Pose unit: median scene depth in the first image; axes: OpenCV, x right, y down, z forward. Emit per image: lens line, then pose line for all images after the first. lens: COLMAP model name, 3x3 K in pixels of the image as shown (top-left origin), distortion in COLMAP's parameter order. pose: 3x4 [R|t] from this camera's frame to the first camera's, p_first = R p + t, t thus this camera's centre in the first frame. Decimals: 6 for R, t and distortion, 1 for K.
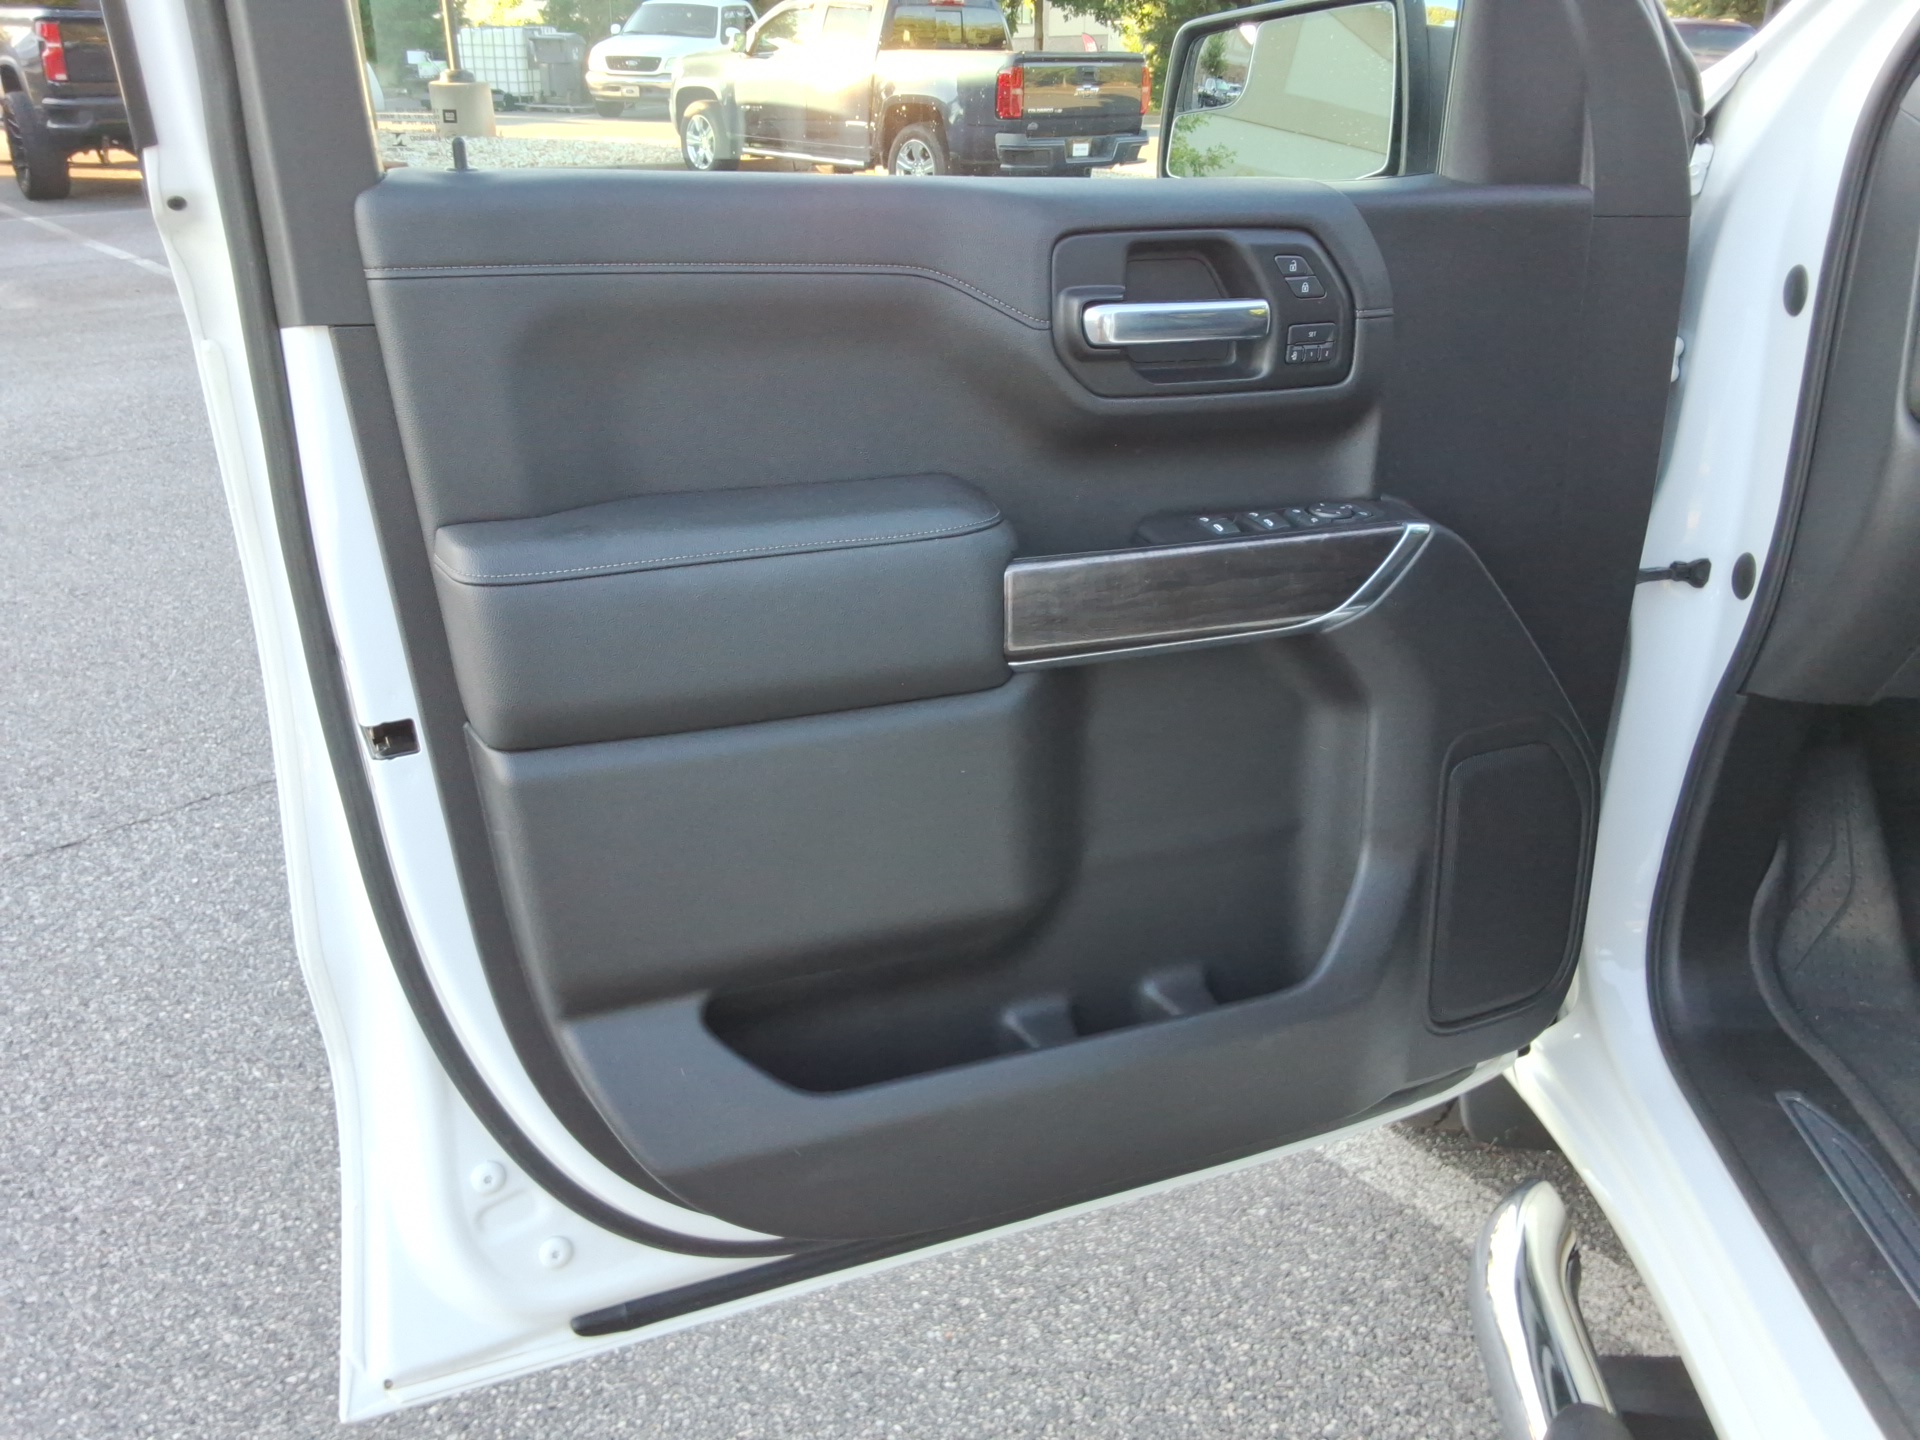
lens RADIAL K [[1542.3, 0, 962.6], [0, 1542.3, 695.7], [0, 0, 1]] dist [0.099190, -0.153439]
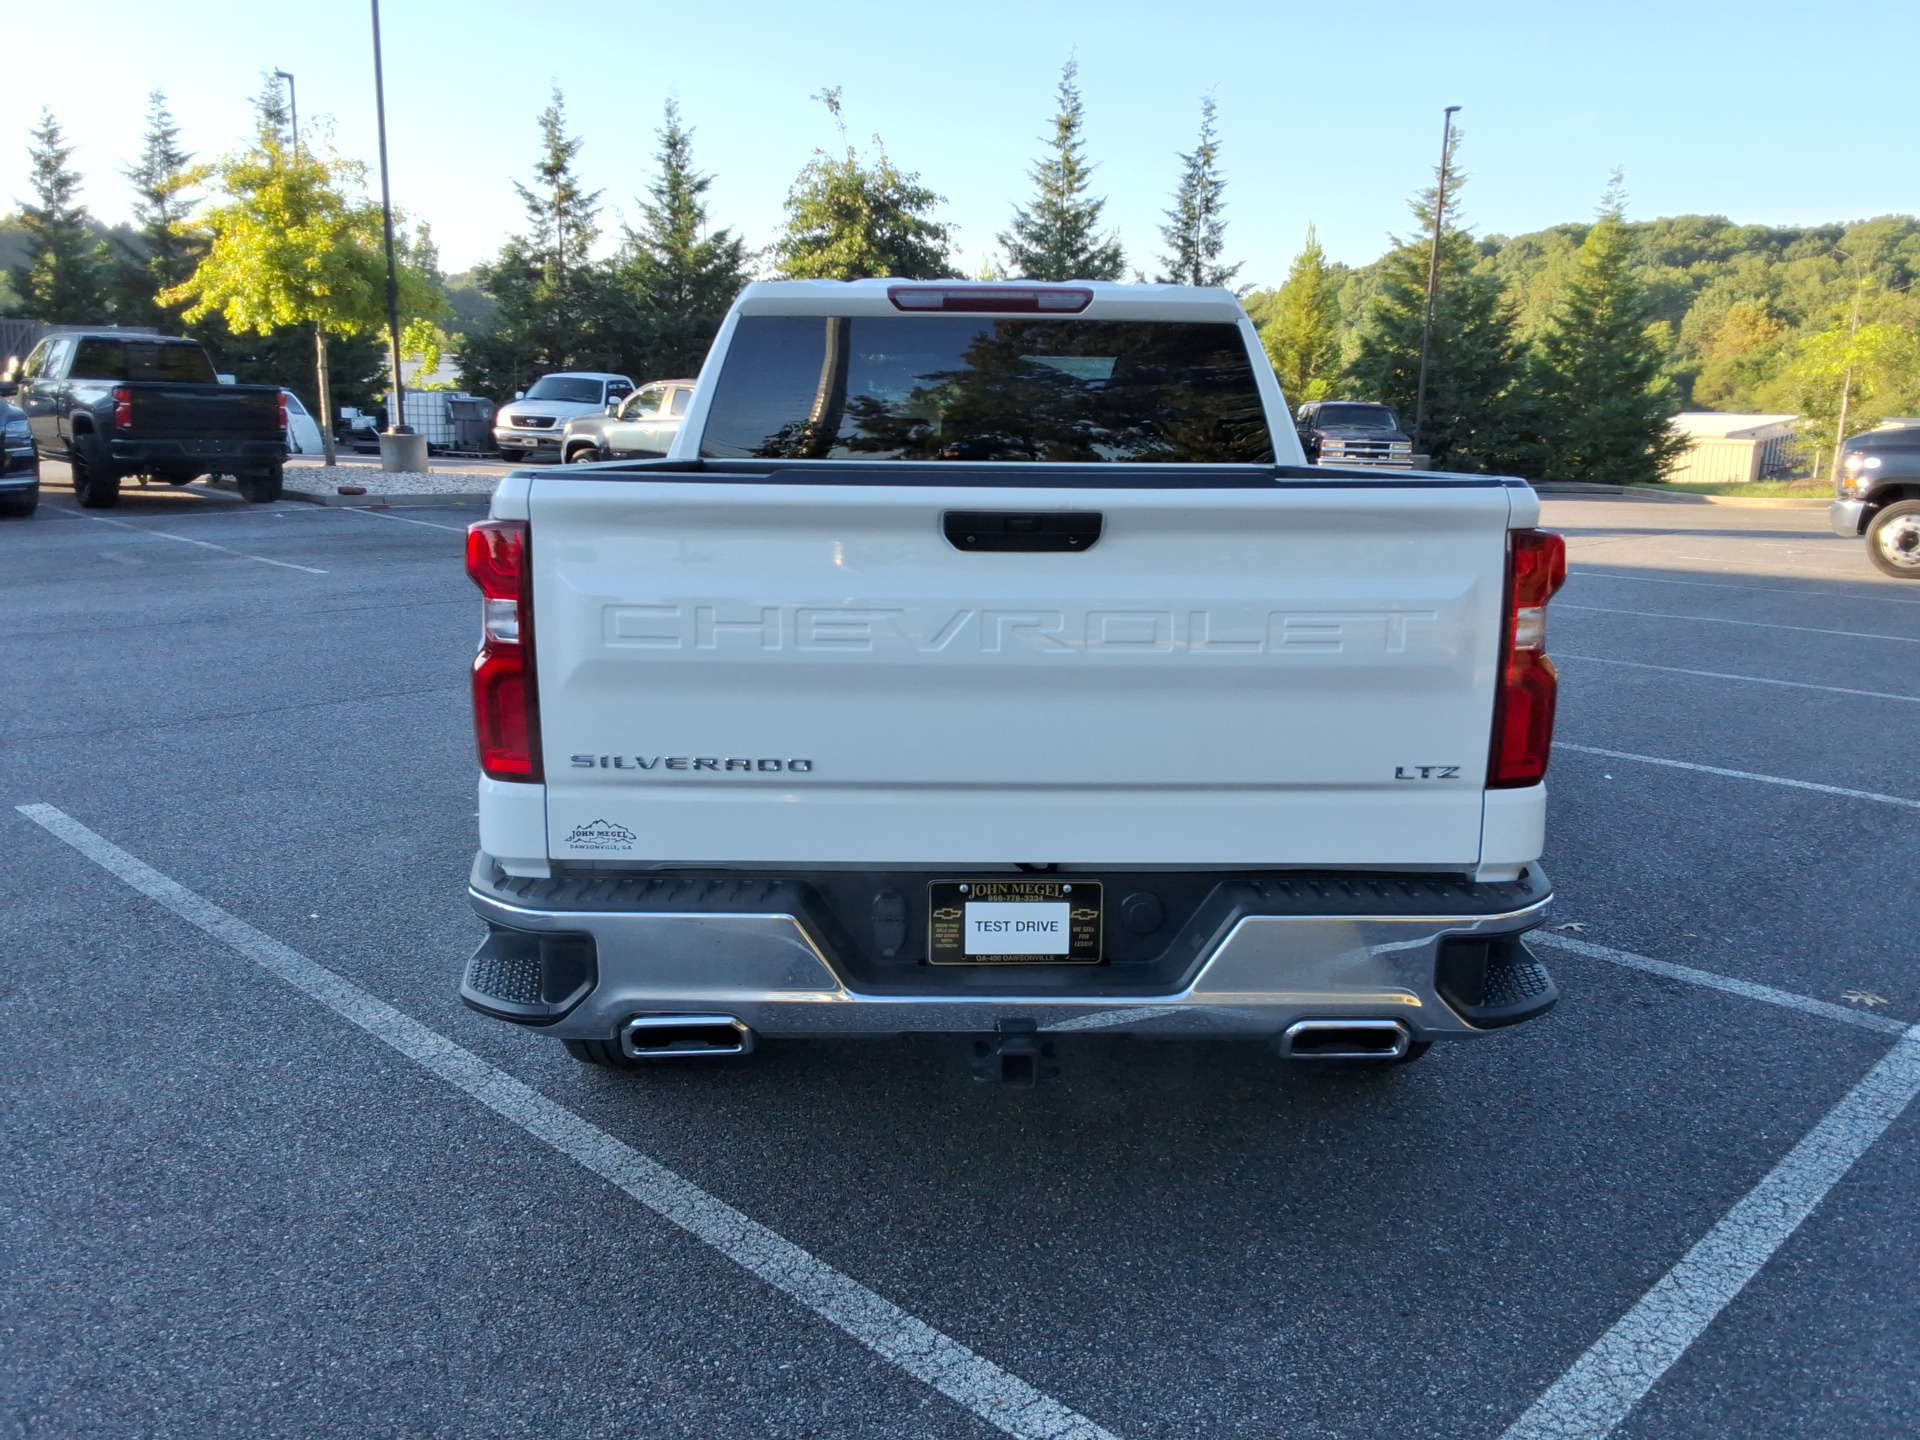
lens RADIAL K [[1542.3, 0, 976.8], [0, 1542.3, 700.1], [0, 0, 1]] dist [0.099190, -0.153439]
pose [[0.996414, -0.000949, 0.084608, 0.064991], [0.018416, 0.978398, -0.205911, 0.133581], [-0.082585, 0.206730, 0.974906, -0.342828]]
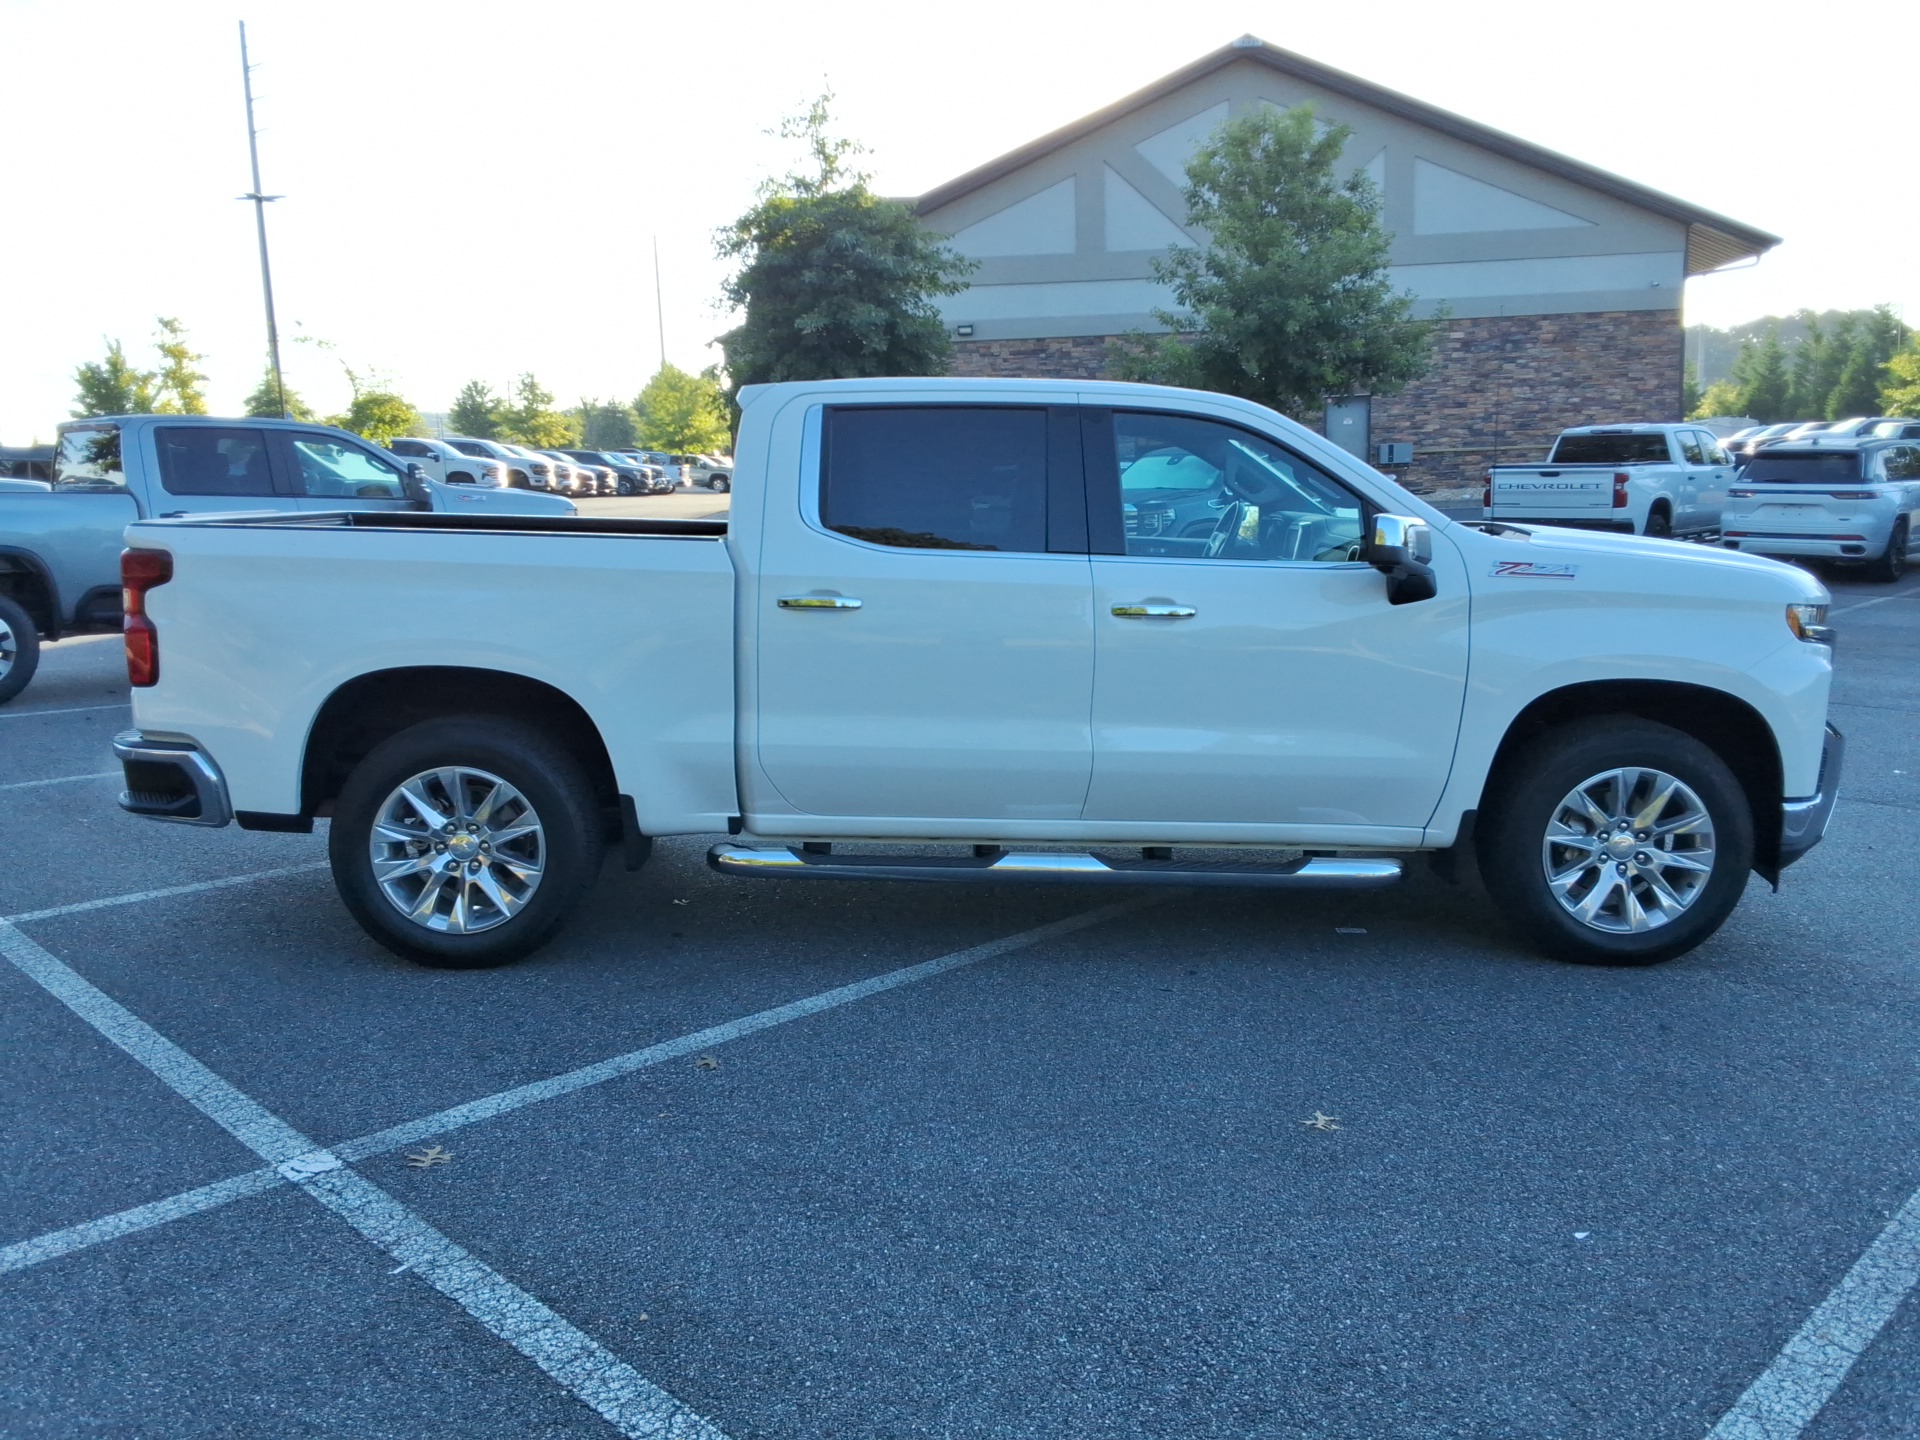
lens RADIAL K [[1542.3, 0, 960.0], [0, 1542.3, 694.2], [0, 0, 1]] dist [0.099190, -0.153439]
pose [[0.070107, 0.140603, -0.987581, 0.491630], [-0.382202, 0.918253, 0.103601, 0.005356], [0.921416, 0.370192, 0.118115, -0.044985]]
